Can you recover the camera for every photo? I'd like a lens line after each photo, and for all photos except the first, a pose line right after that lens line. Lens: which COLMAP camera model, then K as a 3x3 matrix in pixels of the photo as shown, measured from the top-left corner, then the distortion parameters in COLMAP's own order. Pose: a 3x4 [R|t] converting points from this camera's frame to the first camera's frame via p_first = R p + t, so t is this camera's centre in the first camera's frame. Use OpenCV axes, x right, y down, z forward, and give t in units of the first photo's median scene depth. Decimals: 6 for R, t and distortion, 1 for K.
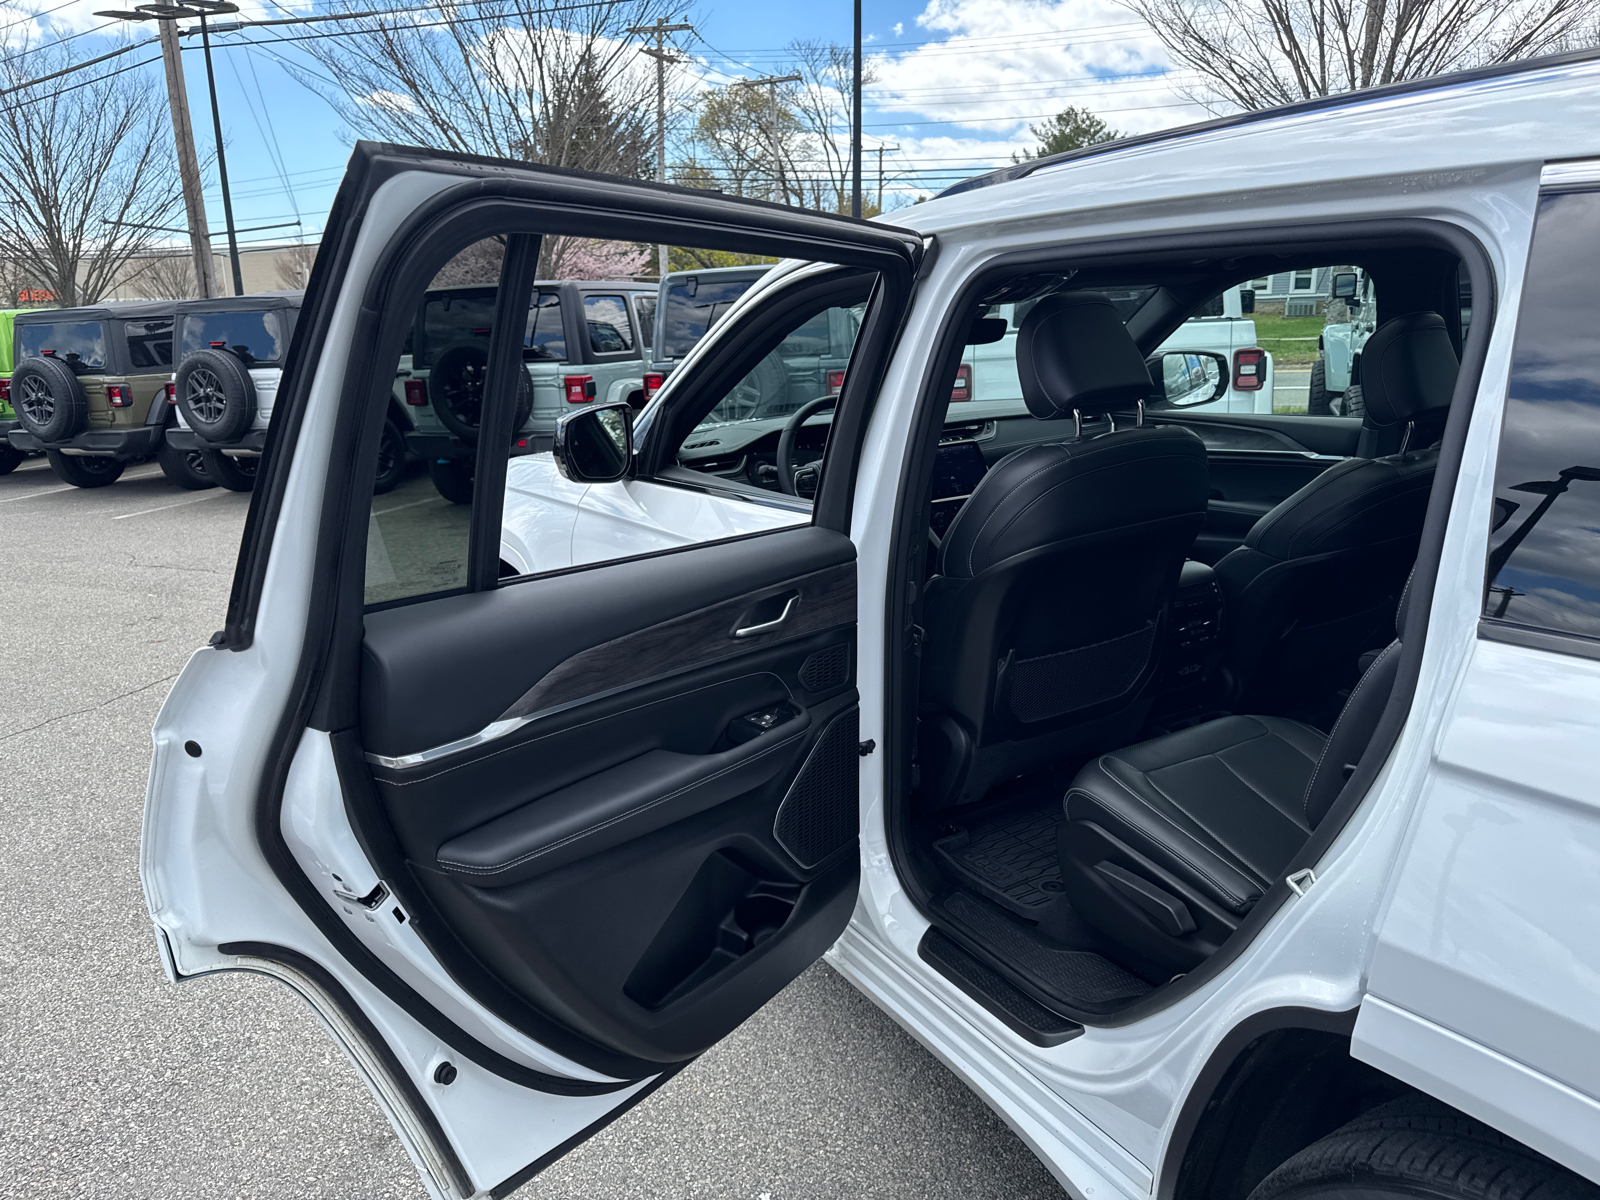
lens RADIAL K [[1142.9, 0, 789.3], [0, 1142.9, 598.7], [0, 0, 1]] dist [0.027958, -0.028290]
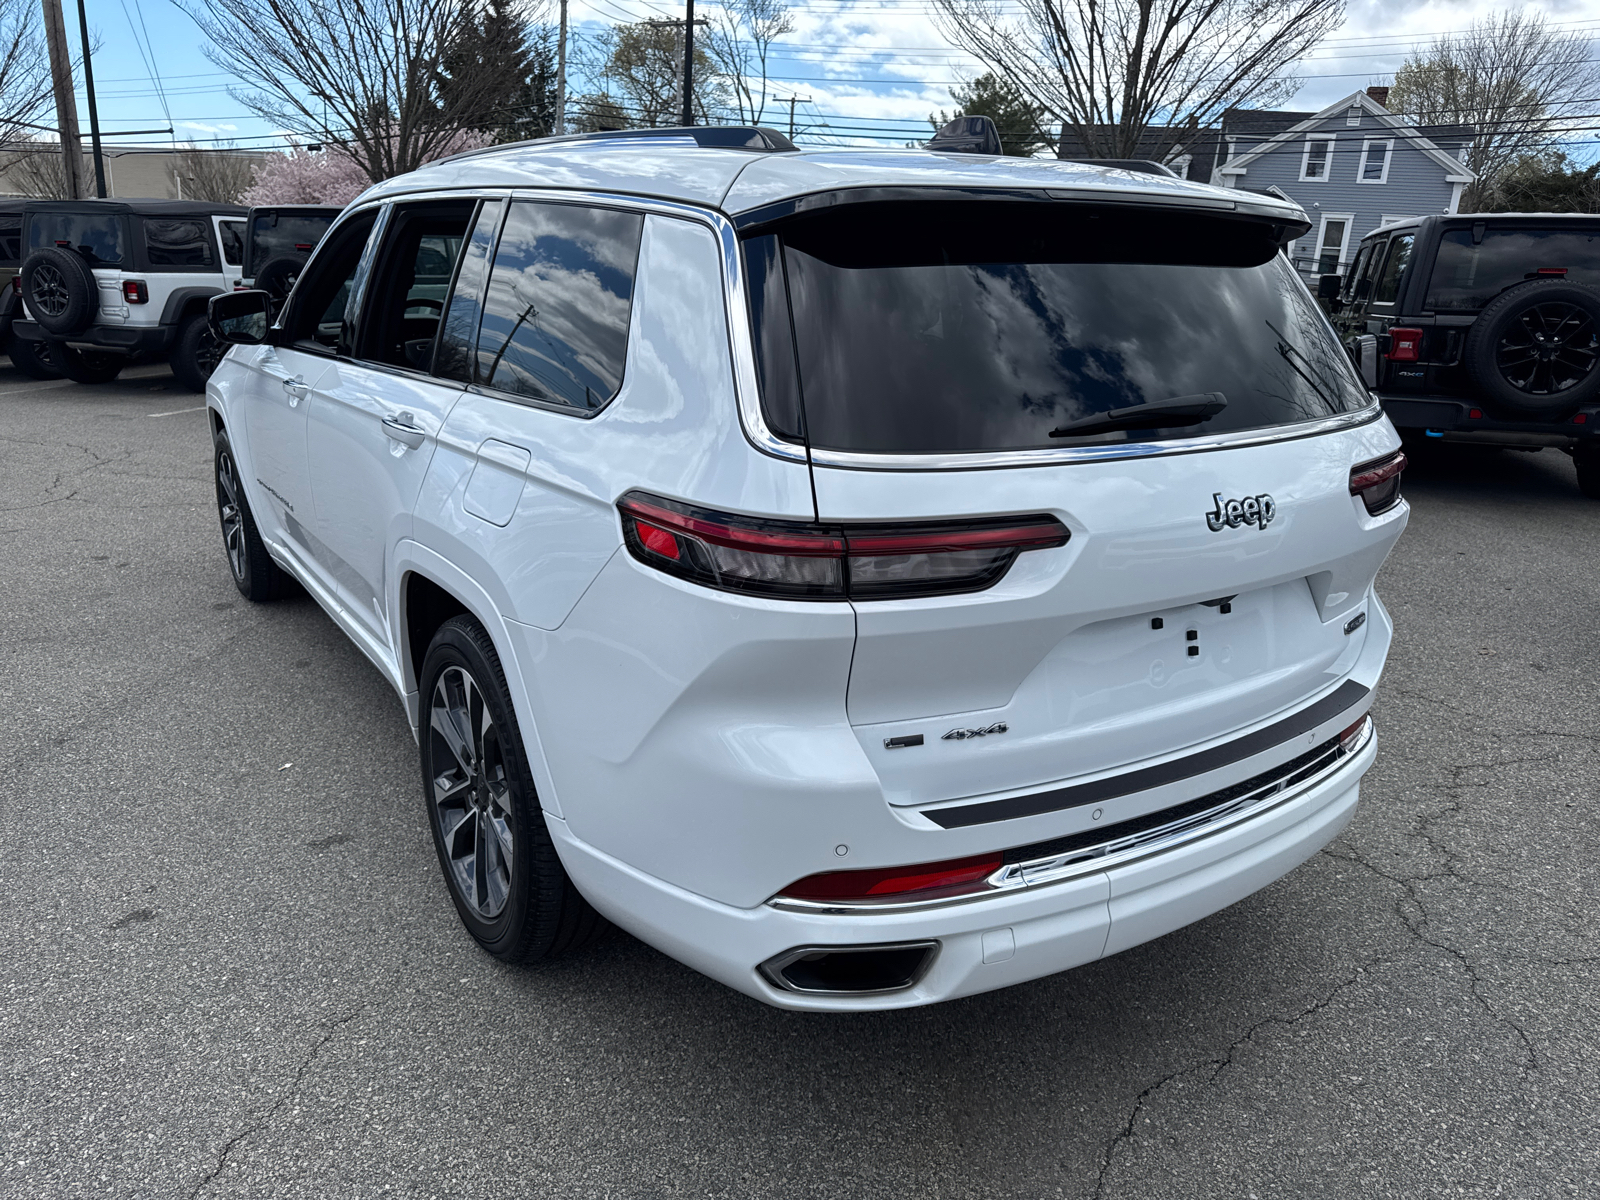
lens RADIAL K [[1142.9, 0, 805.9], [0, 1142.9, 604.8], [0, 0, 1]] dist [0.027958, -0.028290]
pose [[0.995116, 0.045092, 0.087809, 0.061237], [-0.049105, 0.997820, 0.044094, 0.018647], [-0.085629, -0.048191, 0.995161, -0.078525]]
